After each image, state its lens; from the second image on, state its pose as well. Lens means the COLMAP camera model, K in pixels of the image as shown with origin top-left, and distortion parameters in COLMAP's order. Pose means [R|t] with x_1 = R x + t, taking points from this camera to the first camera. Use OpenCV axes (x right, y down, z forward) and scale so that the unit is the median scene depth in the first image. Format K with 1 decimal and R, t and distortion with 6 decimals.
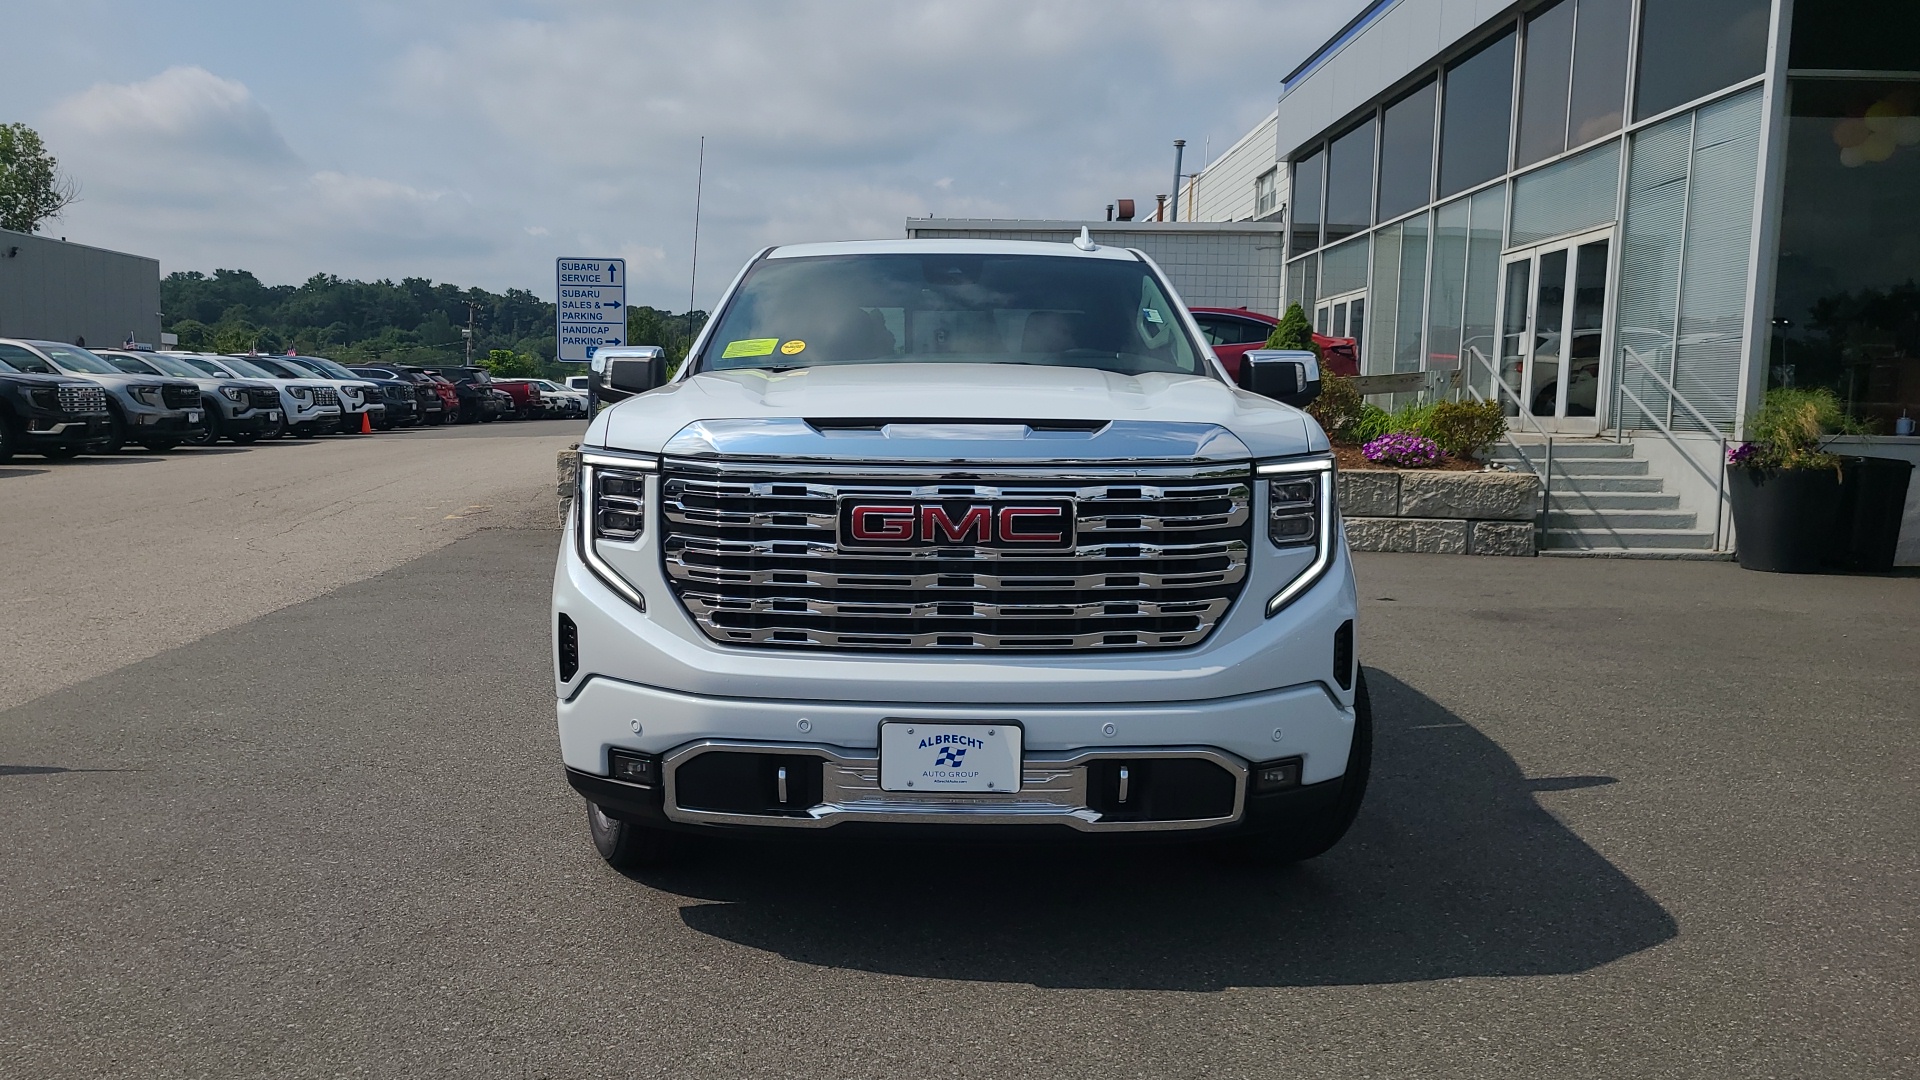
lens RADIAL K [[1467.5, 0, 960.0], [0, 1467.5, 540.0], [0, 0, 1]] dist [0.036057, 0.001834]
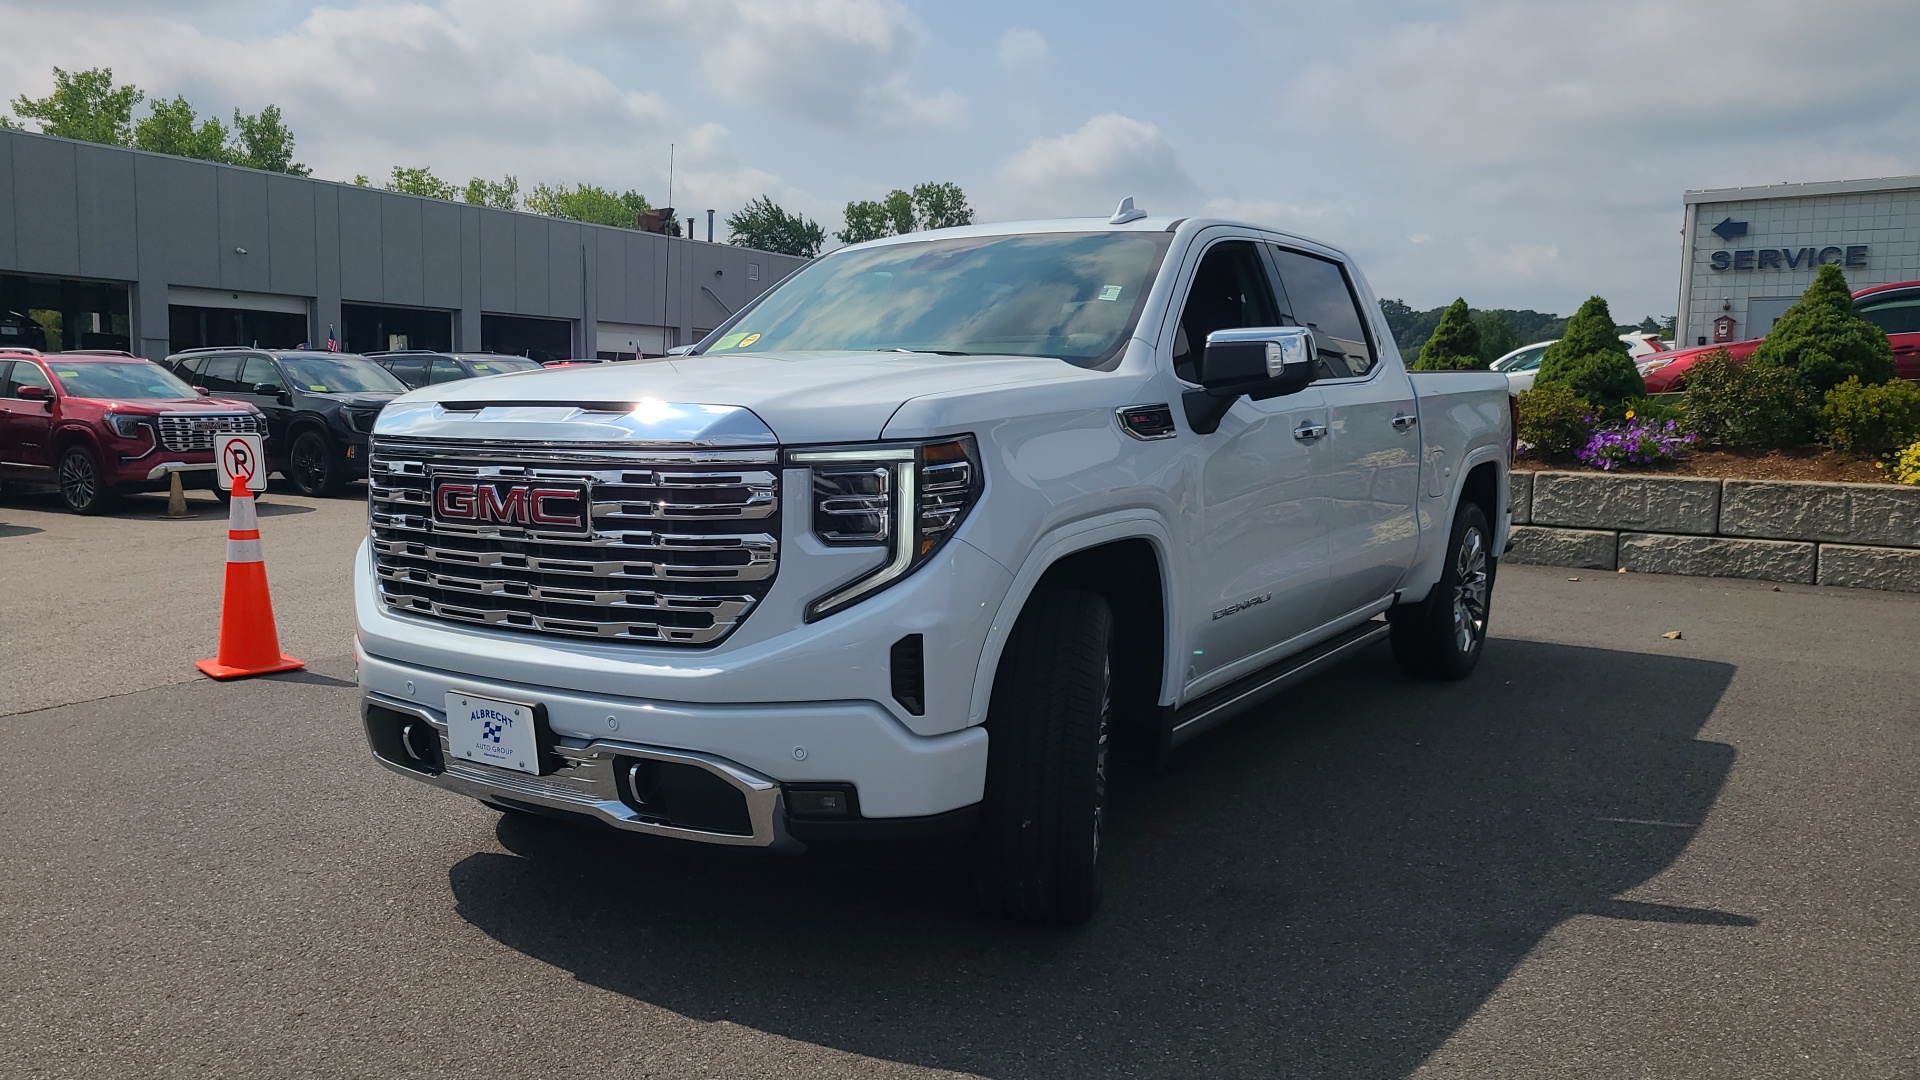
lens RADIAL K [[1480.5, 0, 925.4], [0, 1480.5, 552.3], [0, 0, 1]] dist [0.045611, -0.007269]
pose [[0.828005, 0.047330, -0.558720, 0.789855], [-0.047668, 0.998766, 0.013964, -0.005798], [0.558691, 0.015071, 0.829239, 0.298667]]
